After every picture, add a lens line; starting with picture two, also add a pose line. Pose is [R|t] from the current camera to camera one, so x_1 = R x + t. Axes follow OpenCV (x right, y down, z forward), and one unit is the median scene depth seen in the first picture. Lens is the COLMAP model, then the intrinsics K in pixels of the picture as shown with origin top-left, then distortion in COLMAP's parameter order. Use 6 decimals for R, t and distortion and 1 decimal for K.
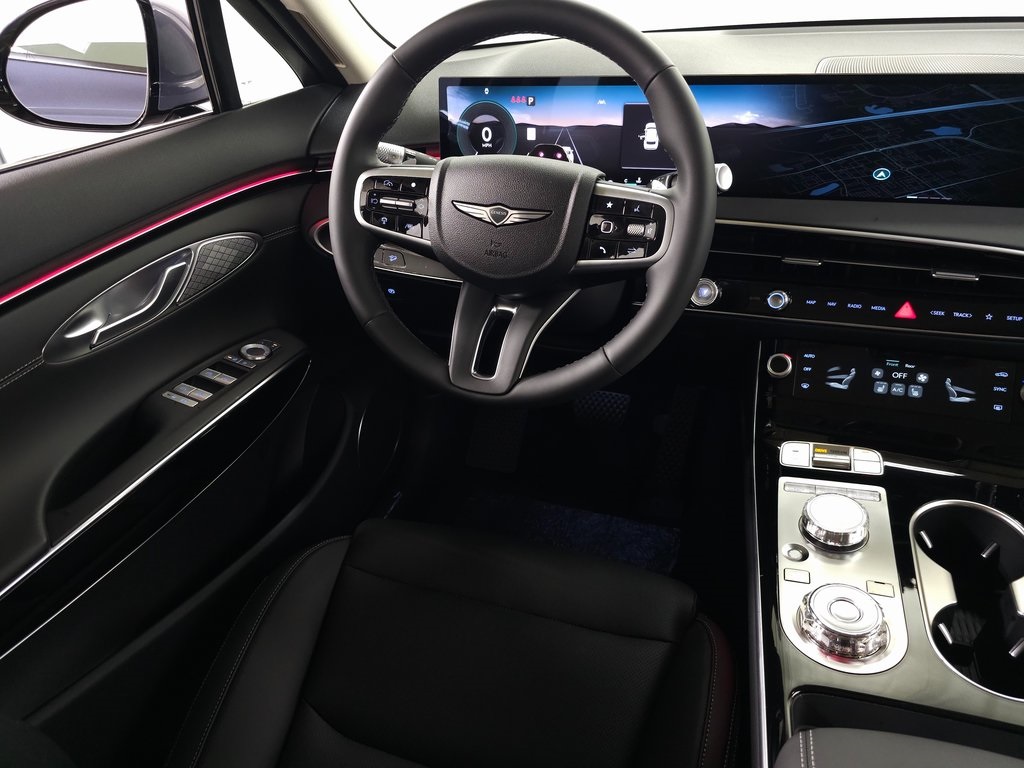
lens RADIAL K [[681.4, 0, 512.0], [0, 681.4, 384.0], [0, 0, 1]] dist [0.019804, -0.000656]
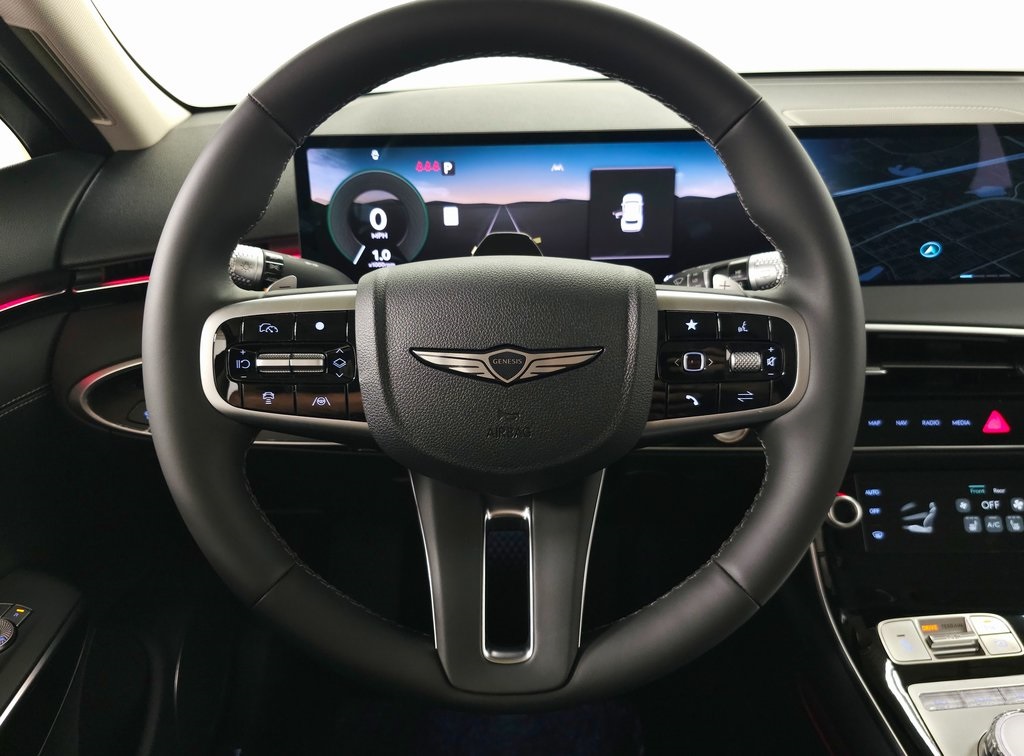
lens RADIAL K [[709.6, 0, 512.0], [0, 709.6, 378.0], [0, 0, 1]] dist [0.006295, 0.000131]
pose [[0.942215, -0.112558, 0.315534, -0.161715], [0.148004, 0.984824, -0.090646, -0.153692], [-0.300543, 0.132109, 0.944575, 0.387046]]
